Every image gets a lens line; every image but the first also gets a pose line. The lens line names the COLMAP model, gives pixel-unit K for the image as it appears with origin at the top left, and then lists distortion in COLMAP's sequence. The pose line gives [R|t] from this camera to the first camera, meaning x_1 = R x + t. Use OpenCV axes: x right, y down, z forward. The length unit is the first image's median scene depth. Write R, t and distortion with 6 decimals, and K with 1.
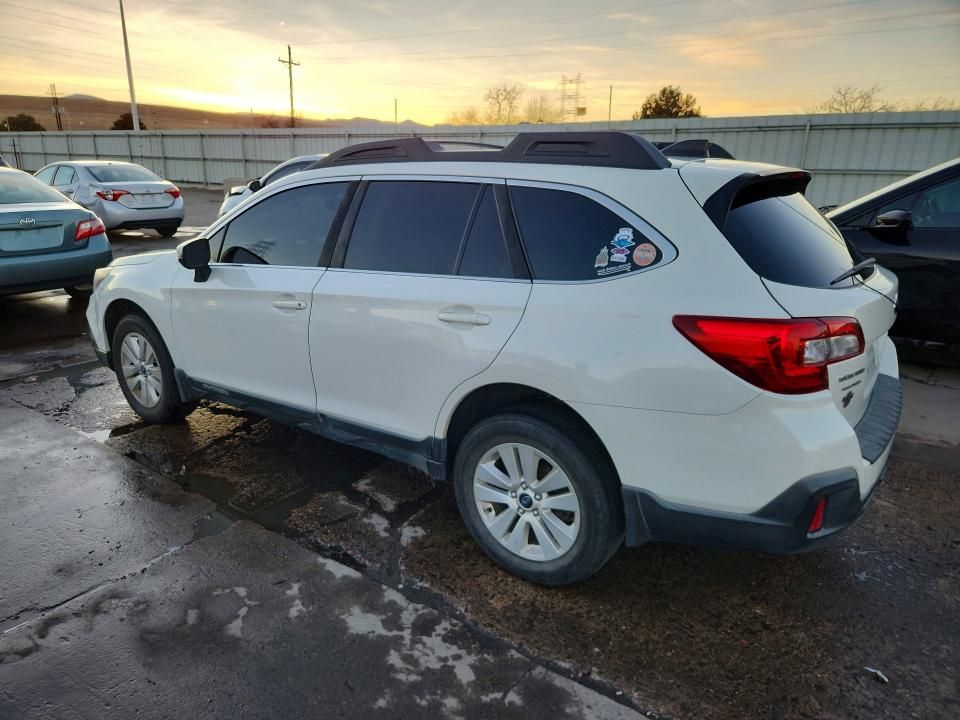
lens RADIAL K [[652.9, 0, 439.9], [0, 652.9, 356.8], [0, 0, 1]] dist [0.076516, -0.062298]
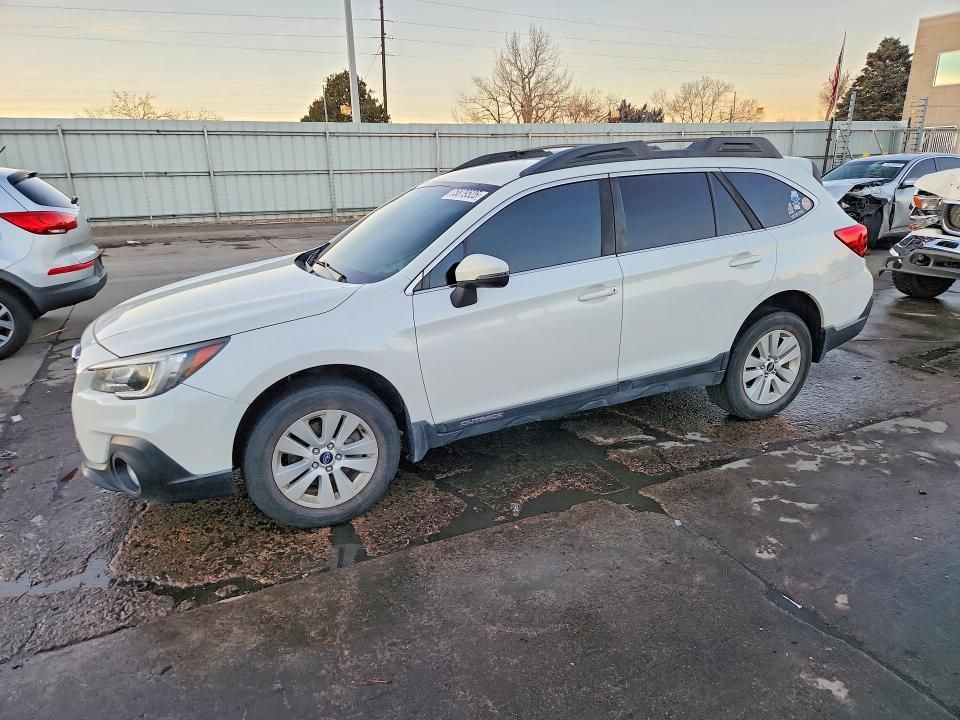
lens RADIAL K [[641.6, 0, 483.6], [0, 641.6, 359.2], [0, 0, 1]] dist [0.070940, -0.048529]
pose [[0.476646, -0.279147, 0.833598, -1.456661], [0.277836, 0.947476, 0.158417, -0.234223], [-0.834036, 0.156095, 0.529167, 0.710423]]
